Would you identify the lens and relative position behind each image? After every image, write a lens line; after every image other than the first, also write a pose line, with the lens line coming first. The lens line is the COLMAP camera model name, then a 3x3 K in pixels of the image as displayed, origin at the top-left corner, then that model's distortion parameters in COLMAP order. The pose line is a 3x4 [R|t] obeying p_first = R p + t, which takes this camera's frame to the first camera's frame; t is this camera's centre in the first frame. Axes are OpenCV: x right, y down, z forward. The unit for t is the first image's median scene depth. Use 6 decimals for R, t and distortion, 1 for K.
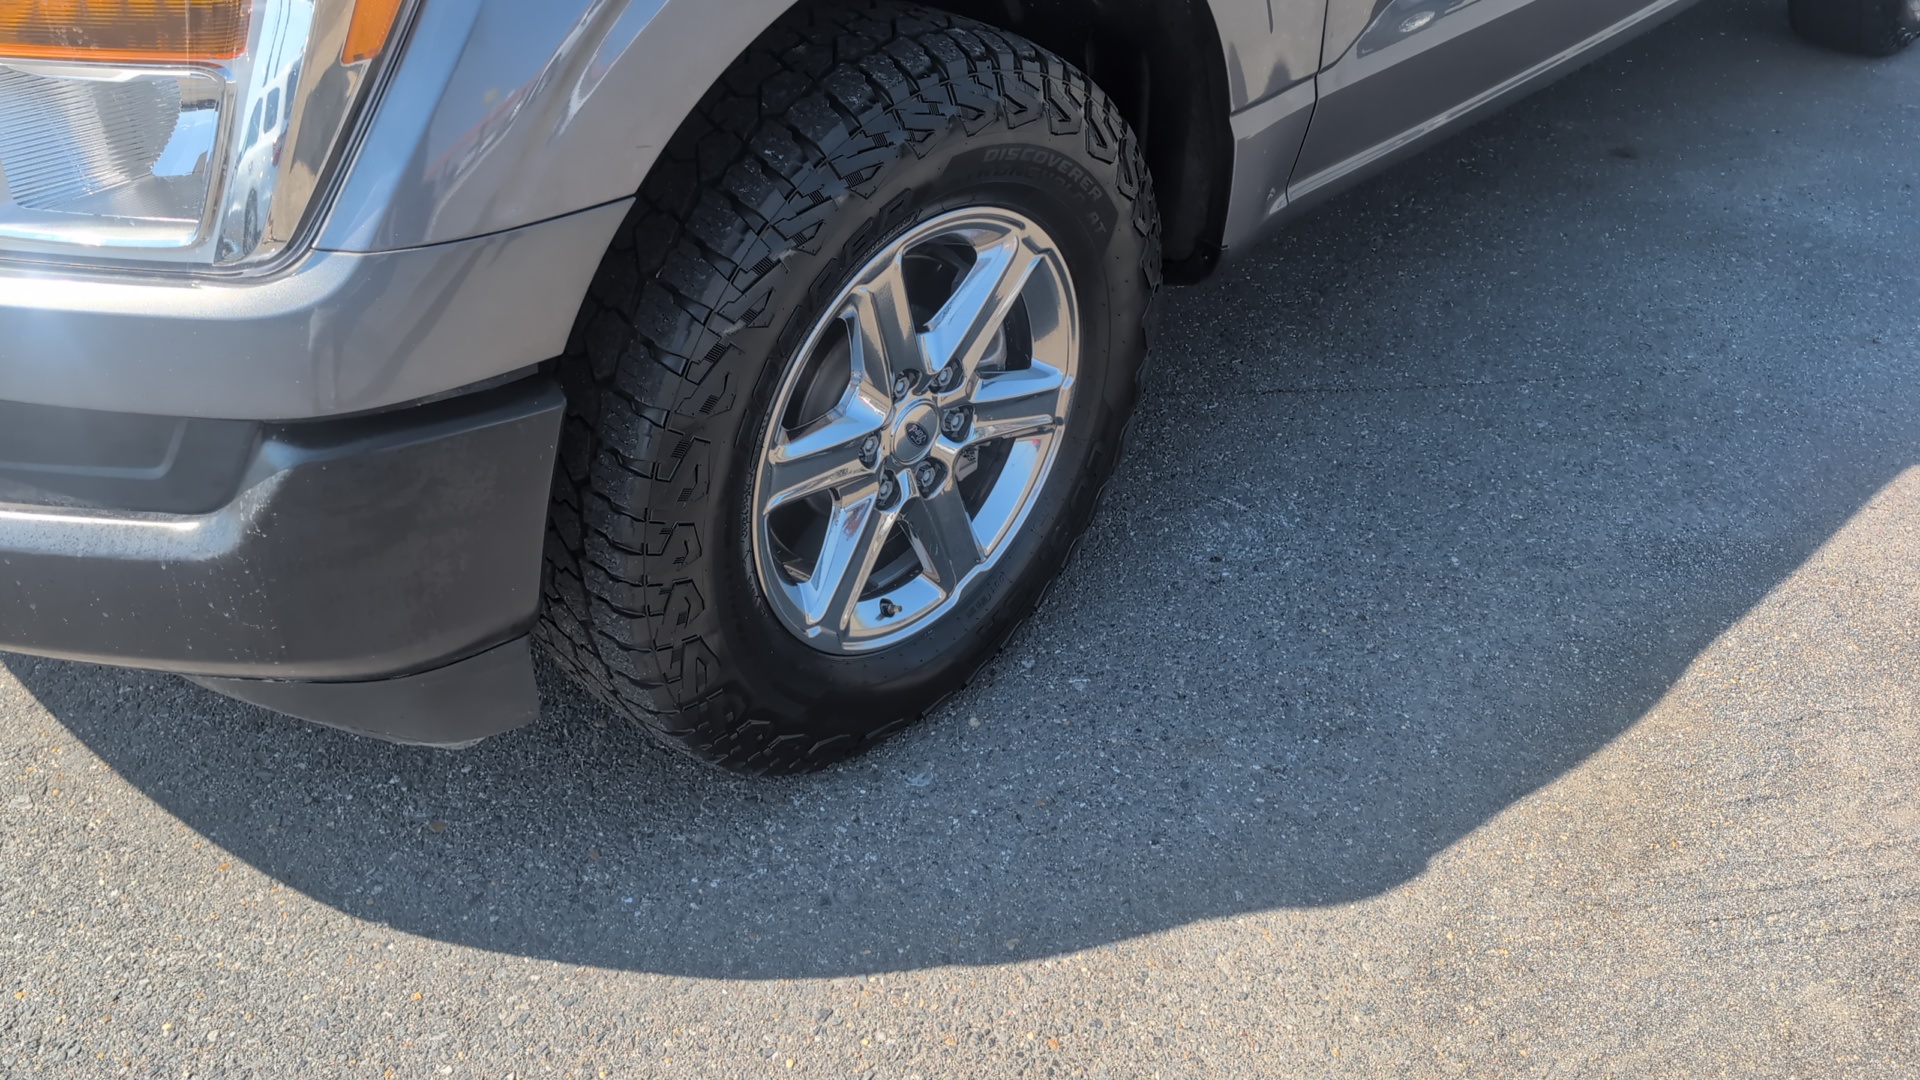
lens RADIAL K [[1605.9, 0, 949.4], [0, 1605.9, 532.9], [0, 0, 1]] dist [0.037489, -0.058596]
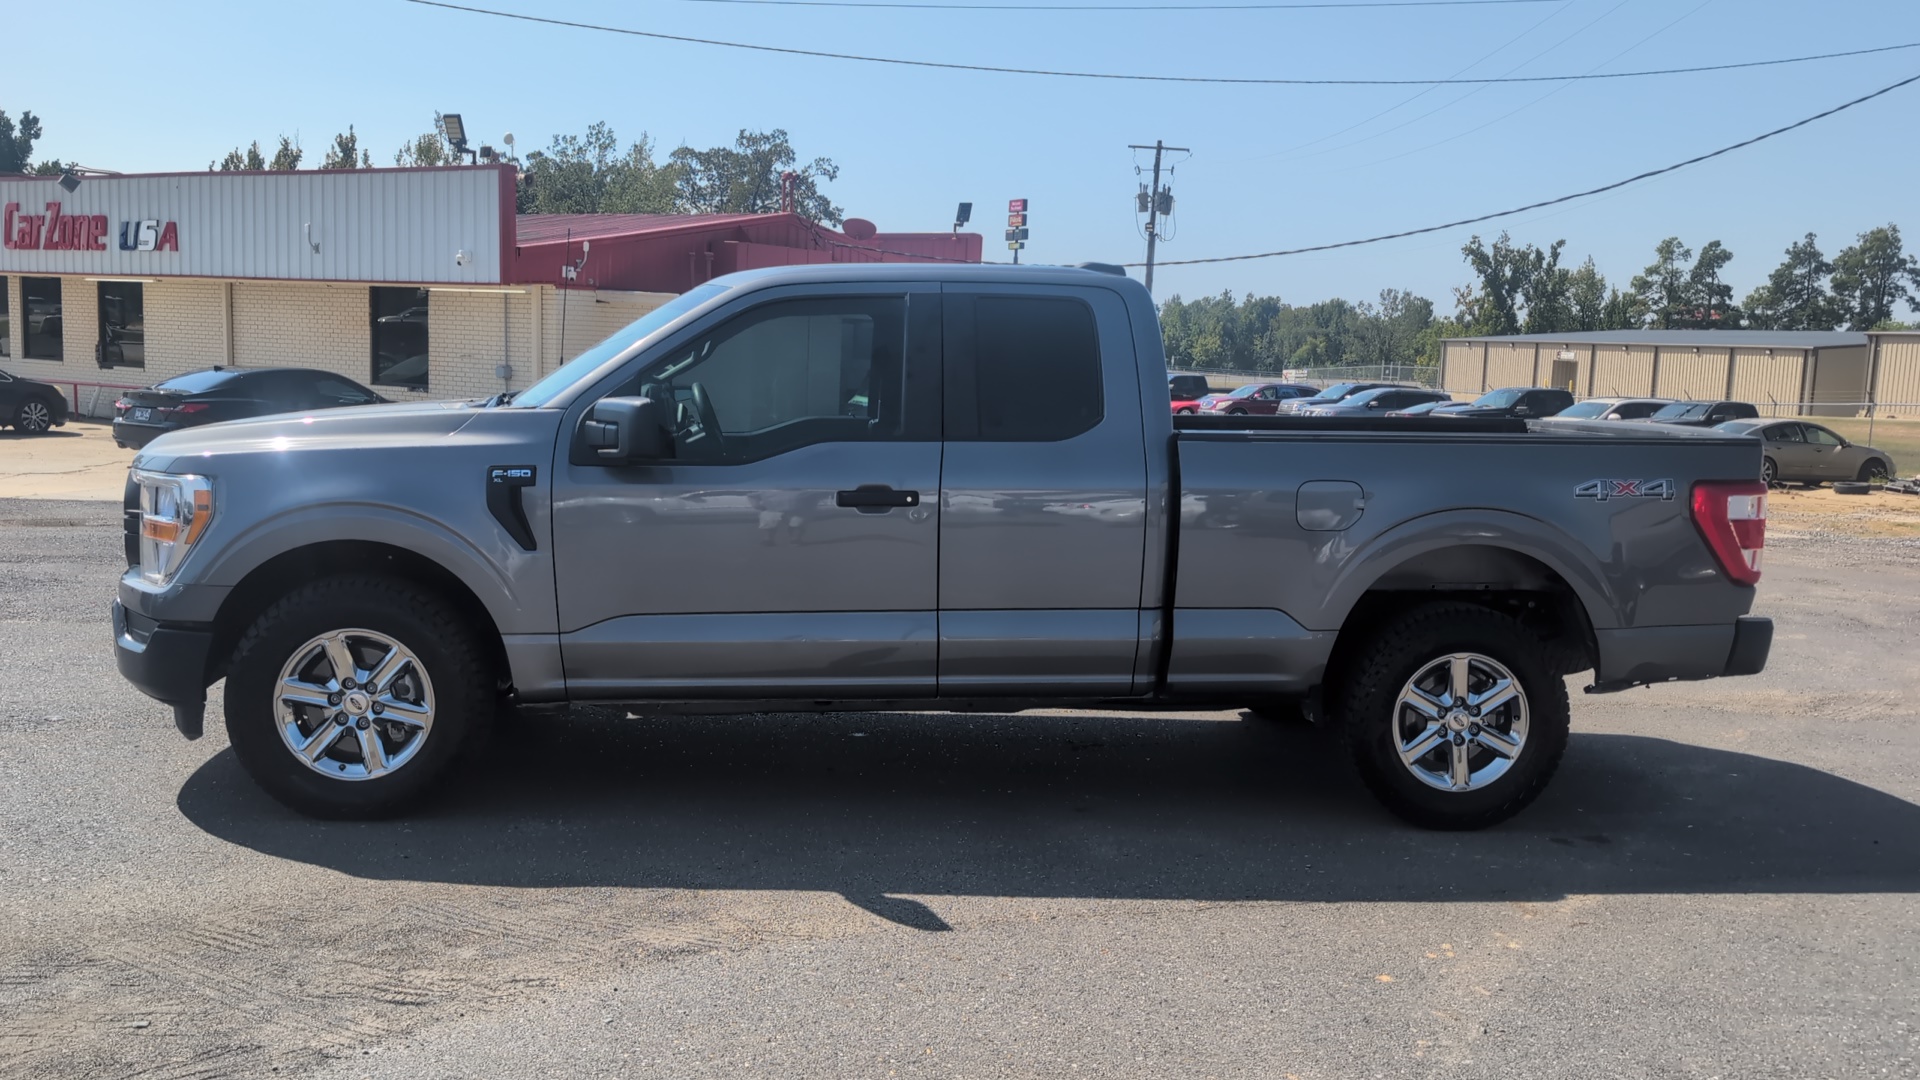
lens RADIAL K [[1605.9, 0, 976.1], [0, 1605.9, 538.2], [0, 0, 1]] dist [0.037489, -0.058596]
pose [[0.759952, 0.064877, -0.646734, 2.882797], [-0.382627, 0.848986, -0.364444, 0.344993], [0.525424, 0.524417, 0.670012, -0.616120]]
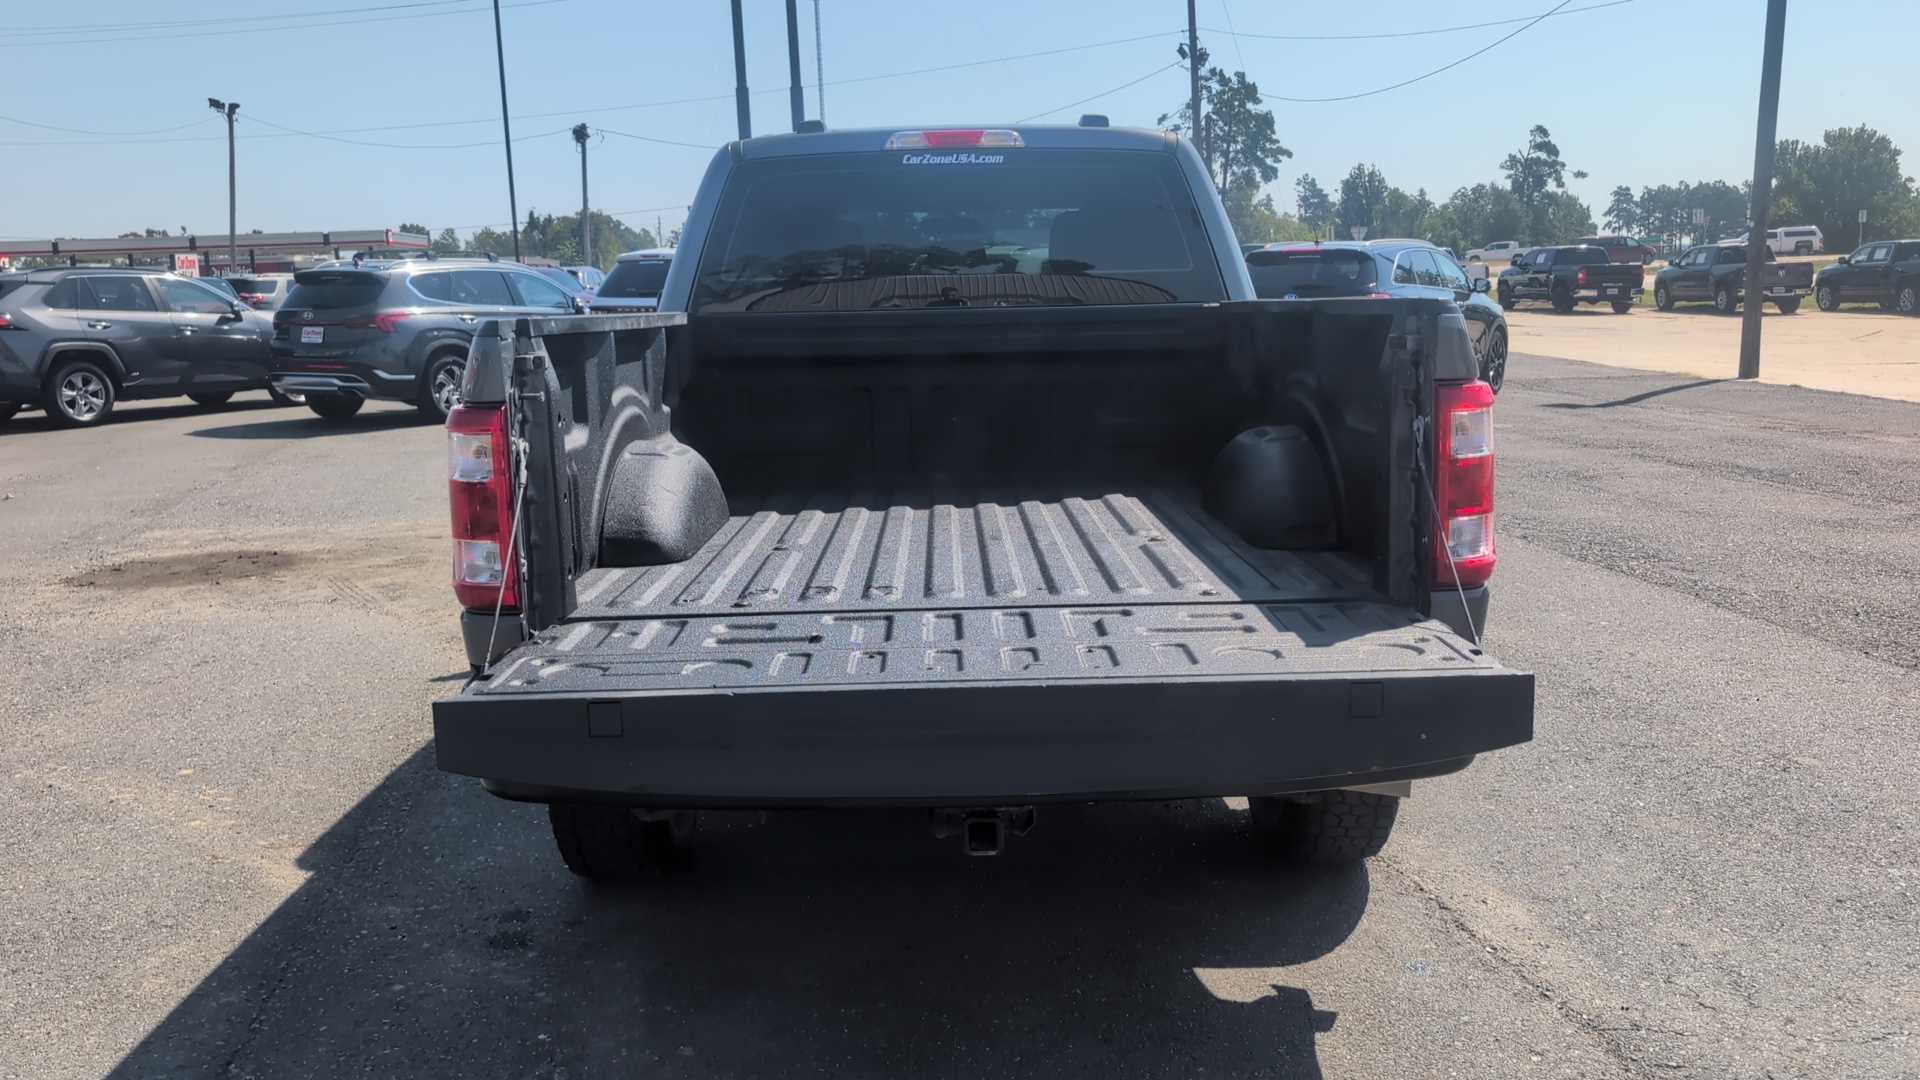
lens RADIAL K [[1605.9, 0, 969.9], [0, 1605.9, 538.3], [0, 0, 1]] dist [0.037489, -0.058596]
pose [[-0.727985, 0.092382, -0.679340, 2.708771], [-0.396977, 0.751073, 0.527540, -2.691547], [0.558970, 0.653724, -0.510096, 3.807448]]
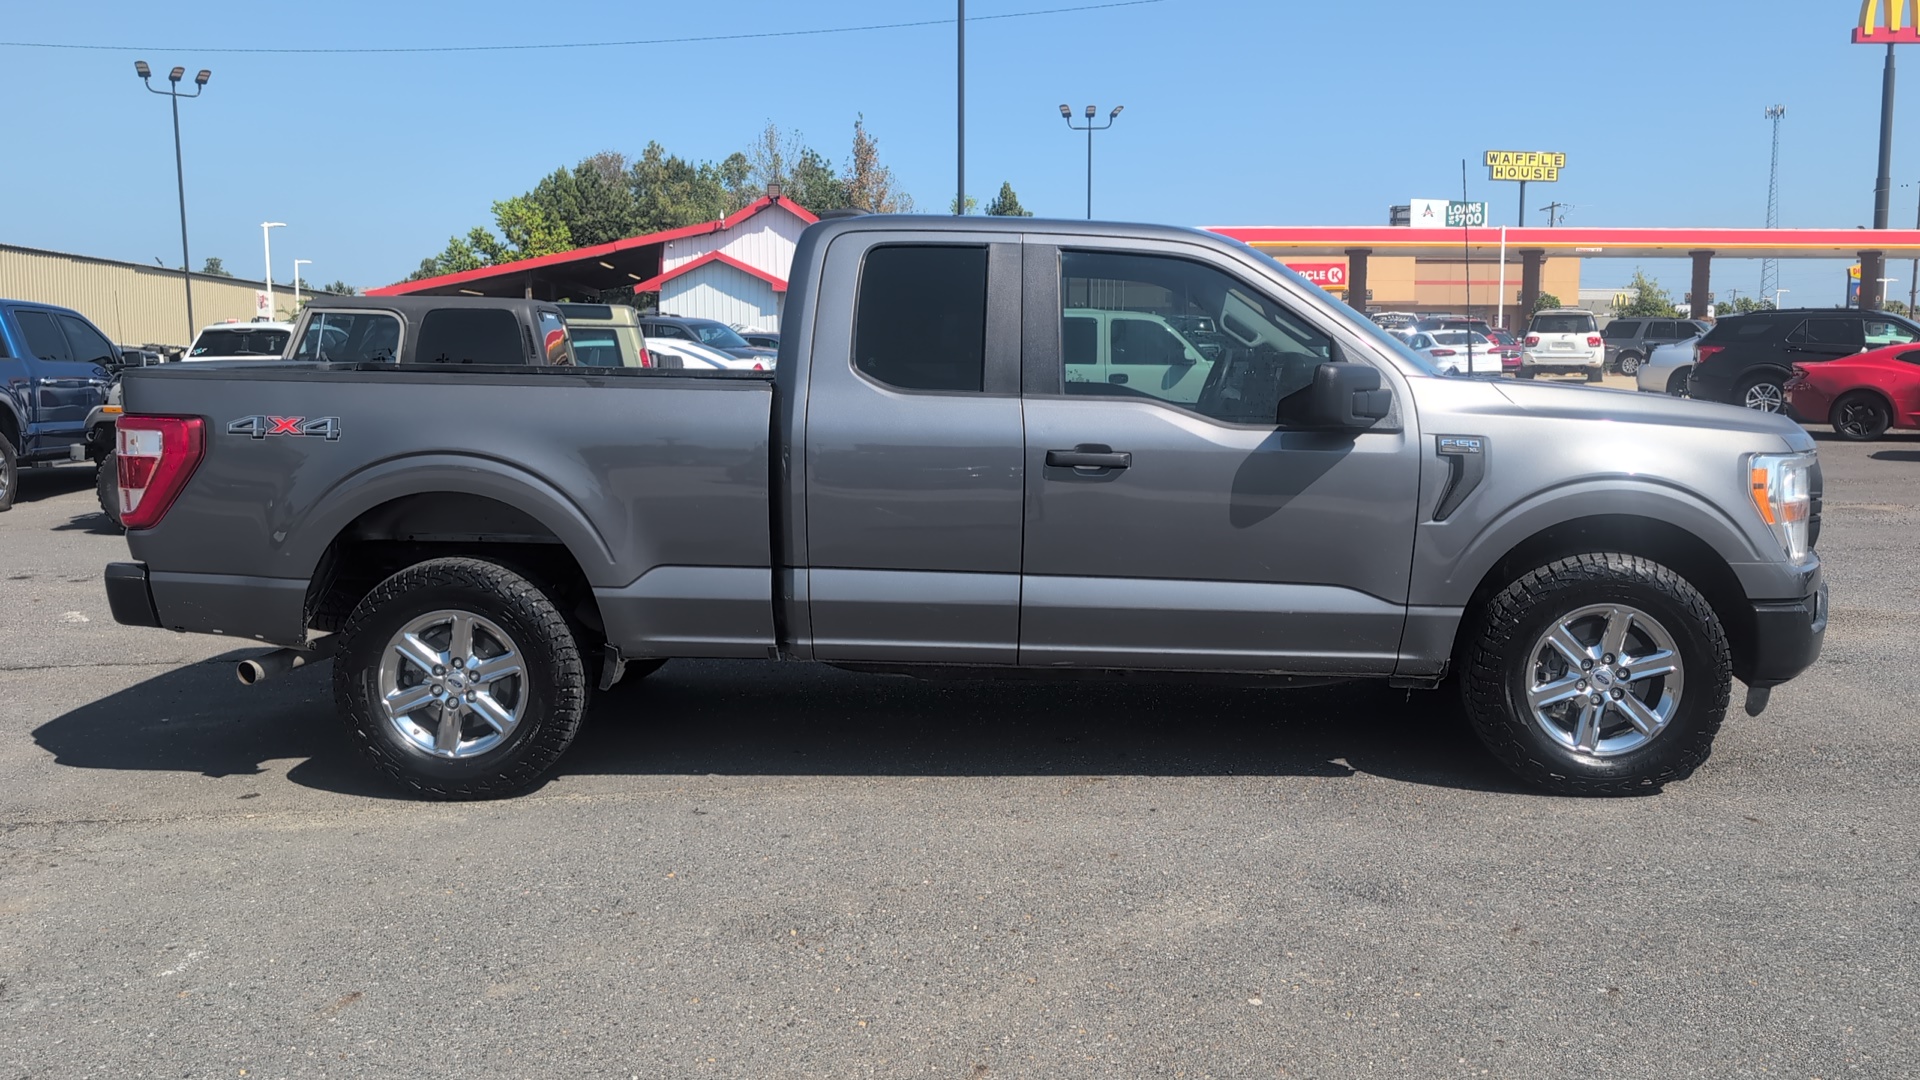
lens RADIAL K [[1605.9, 0, 966.8], [0, 1605.9, 544.2], [0, 0, 1]] dist [0.037489, -0.058596]
pose [[-0.644379, -0.125811, 0.754286, -2.393783], [0.422858, 0.763226, 0.488546, -2.768837], [-0.637155, 0.633765, -0.438606, 3.609212]]
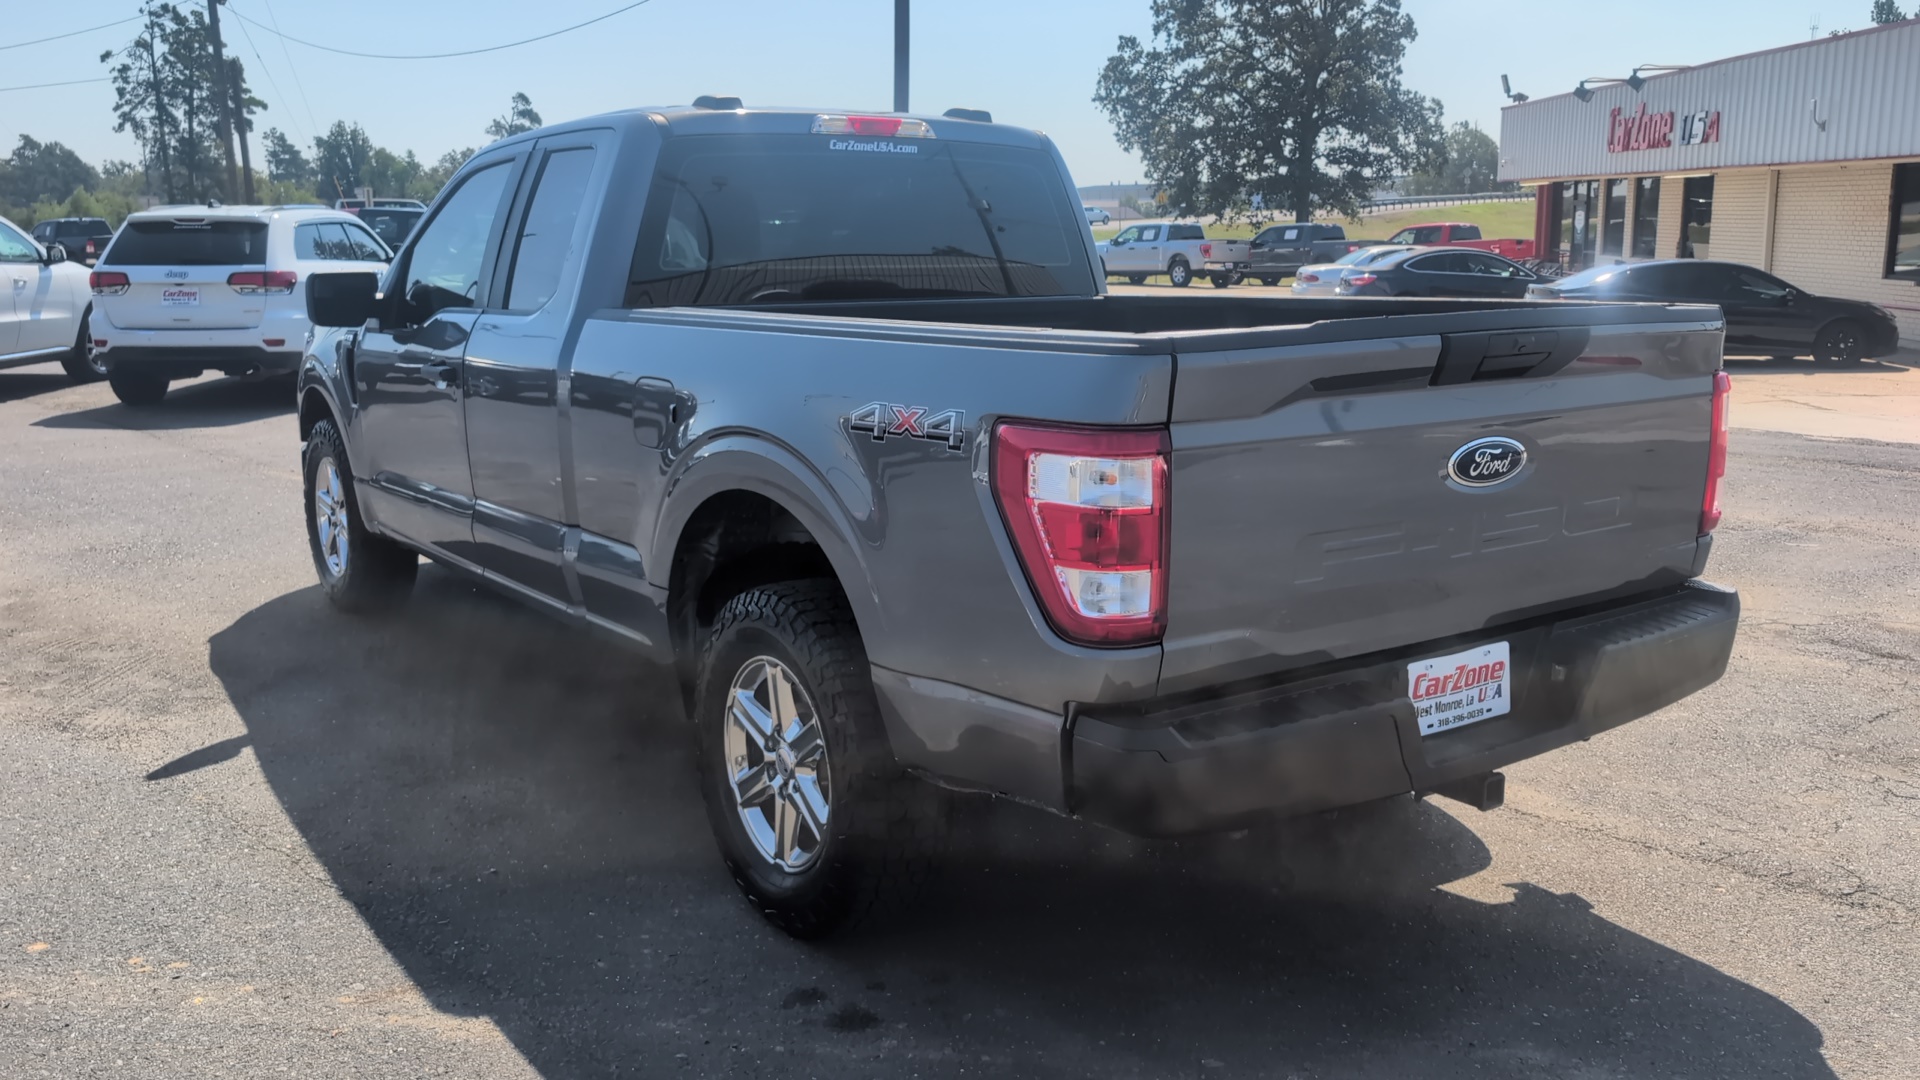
lens RADIAL K [[1605.9, 0, 962.7], [0, 1605.9, 541.7], [0, 0, 1]] dist [0.037489, -0.058596]
pose [[-0.214296, 0.153897, -0.964569, 3.511122], [-0.566201, 0.785104, 0.251055, -1.896043], [0.795924, 0.599939, -0.081108, 2.602210]]
